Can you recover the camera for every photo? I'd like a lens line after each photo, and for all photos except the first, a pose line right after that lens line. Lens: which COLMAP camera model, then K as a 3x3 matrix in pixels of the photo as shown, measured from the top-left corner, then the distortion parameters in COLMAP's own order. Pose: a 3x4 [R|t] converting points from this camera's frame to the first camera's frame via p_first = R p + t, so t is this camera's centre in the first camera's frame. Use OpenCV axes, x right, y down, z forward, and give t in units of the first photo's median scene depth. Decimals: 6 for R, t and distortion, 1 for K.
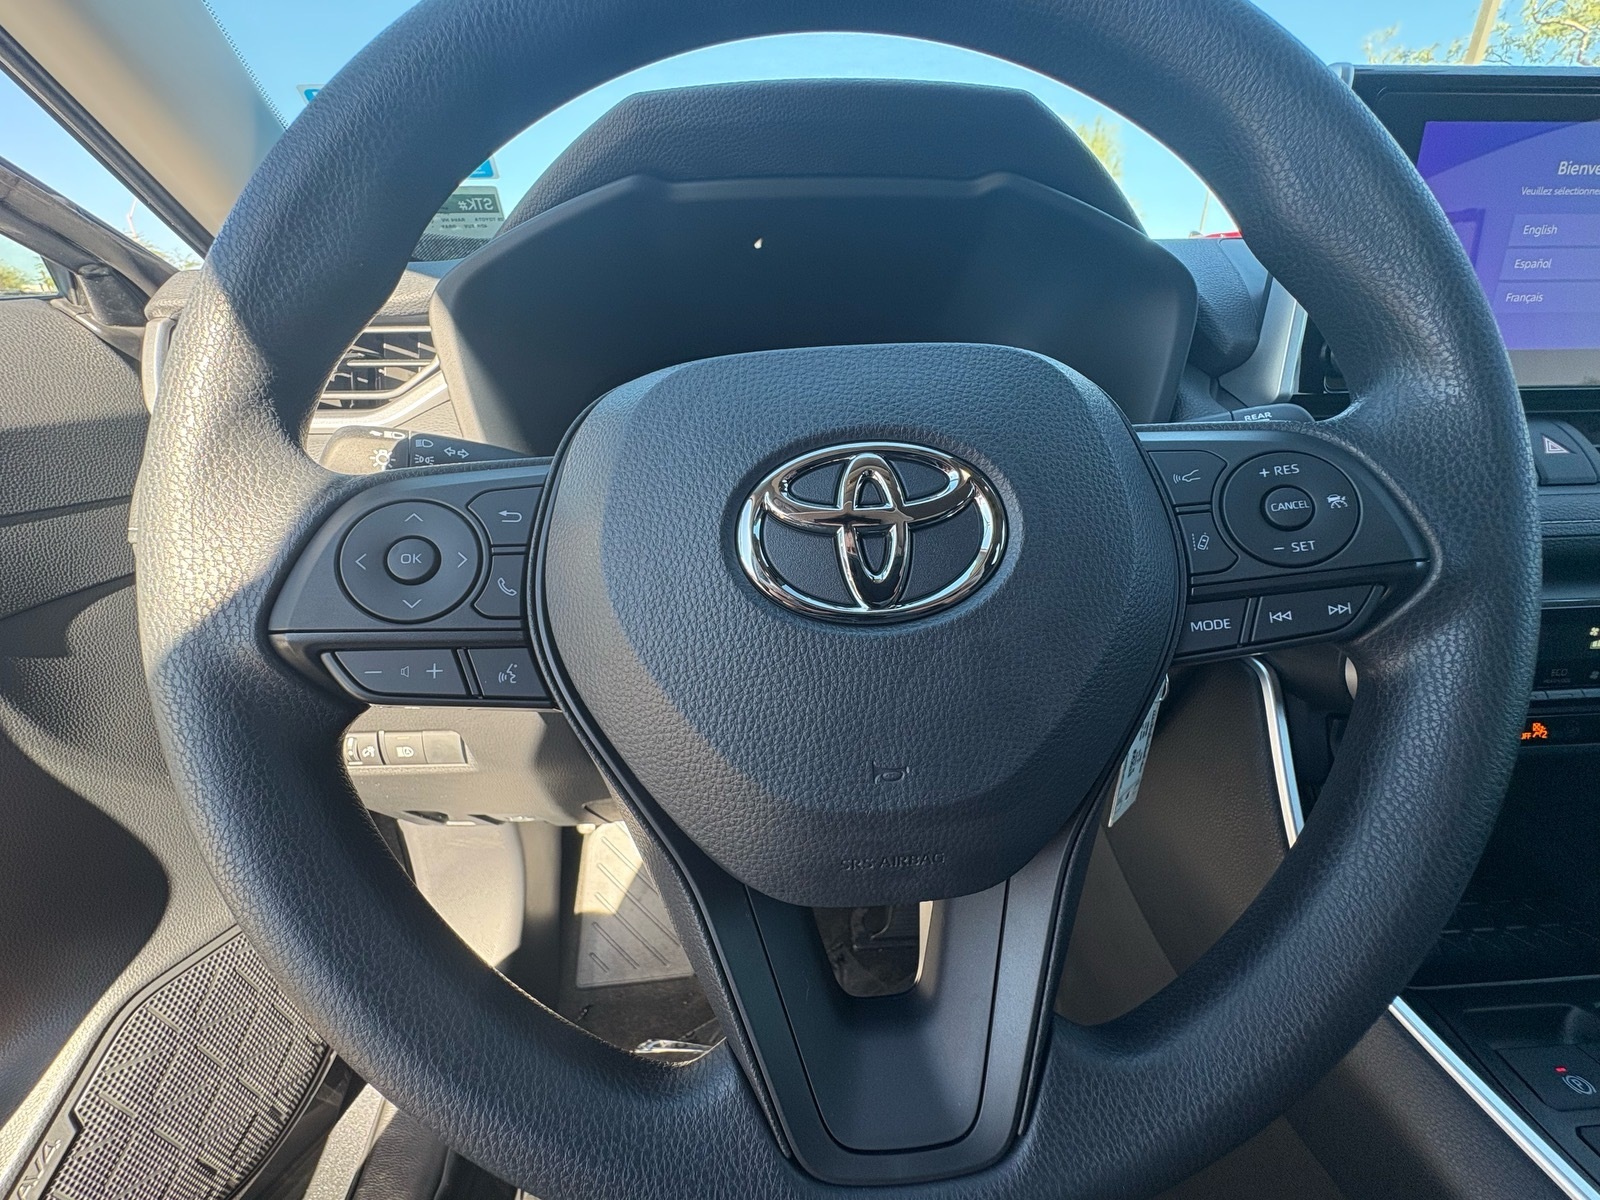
lens RADIAL K [[628.3, 0, 800.0], [0, 628.3, 600.0], [0, 0, 1]] dist [0.003258, 0.000326]
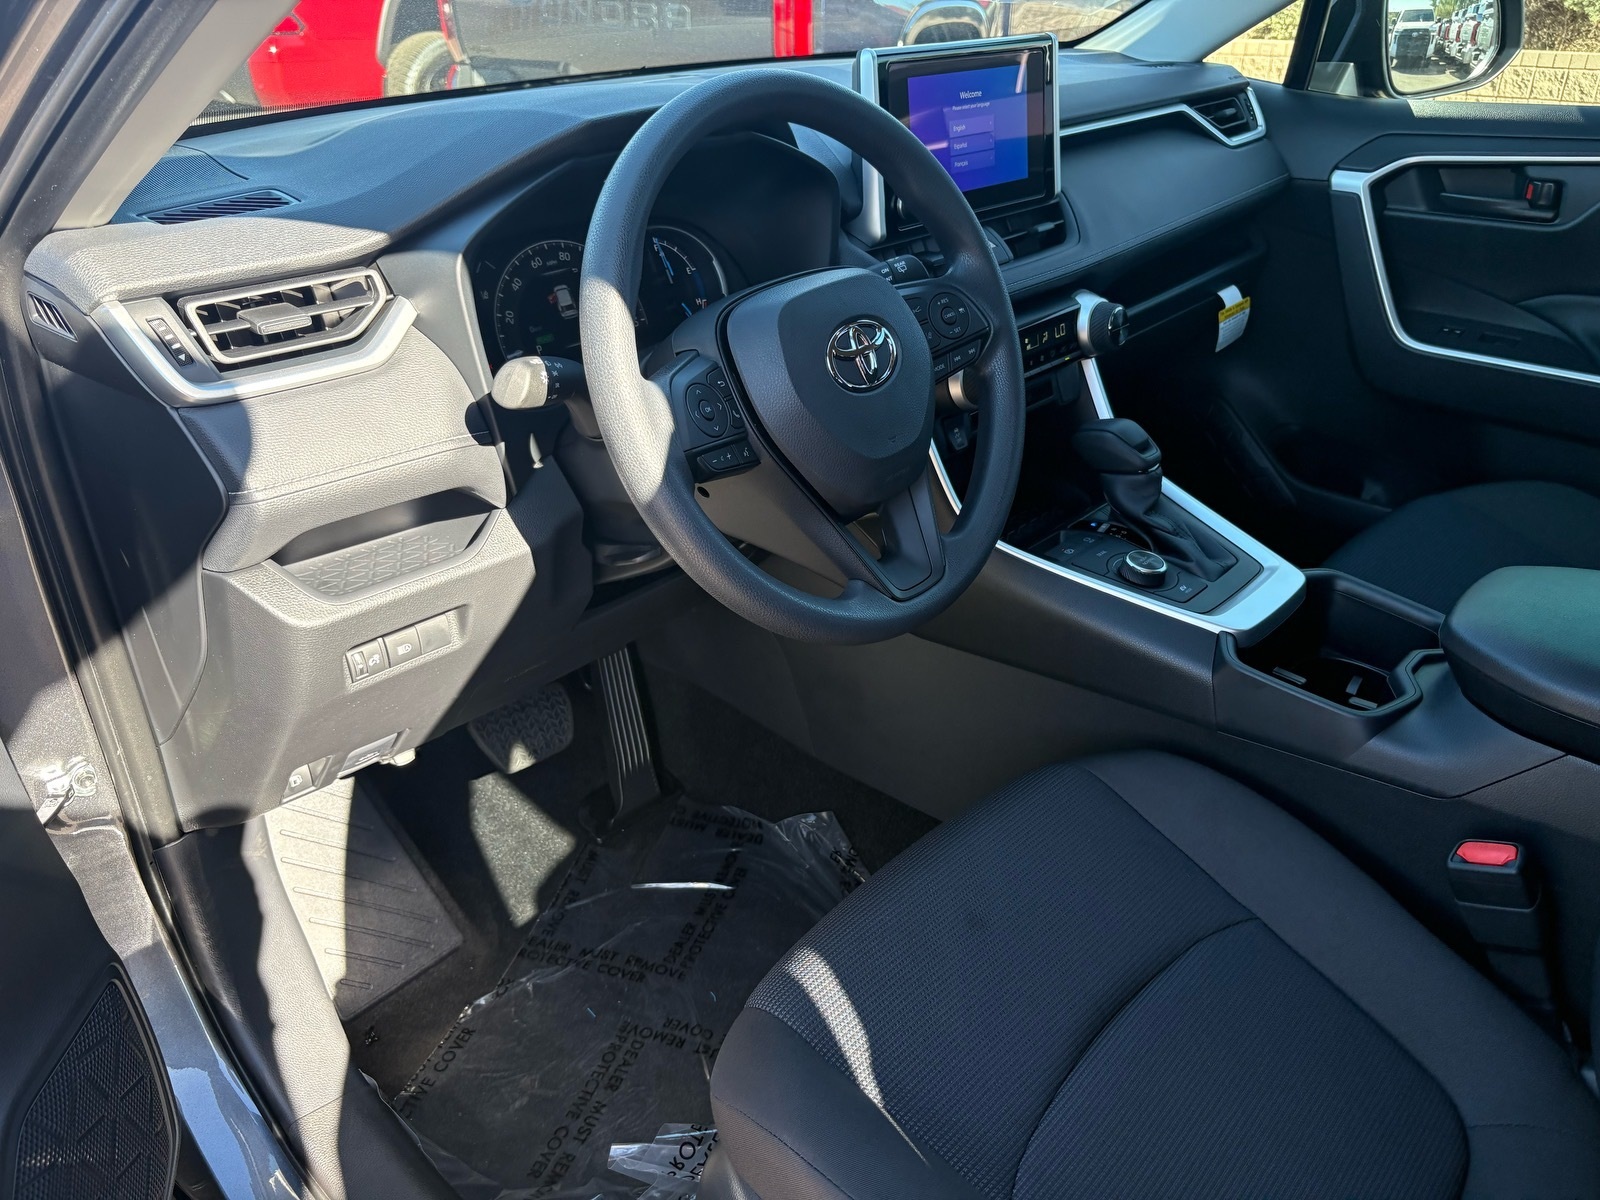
lens RADIAL K [[1225.3, 0, 800.8], [0, 1225.3, 579.6], [0, 0, 1]] dist [0.032632, -0.046492]
pose [[0.715330, -0.306724, 0.627872, -3.206408], [0.252764, 0.951251, 0.176727, -0.166730], [-0.651471, 0.032286, 0.757987, -2.421804]]
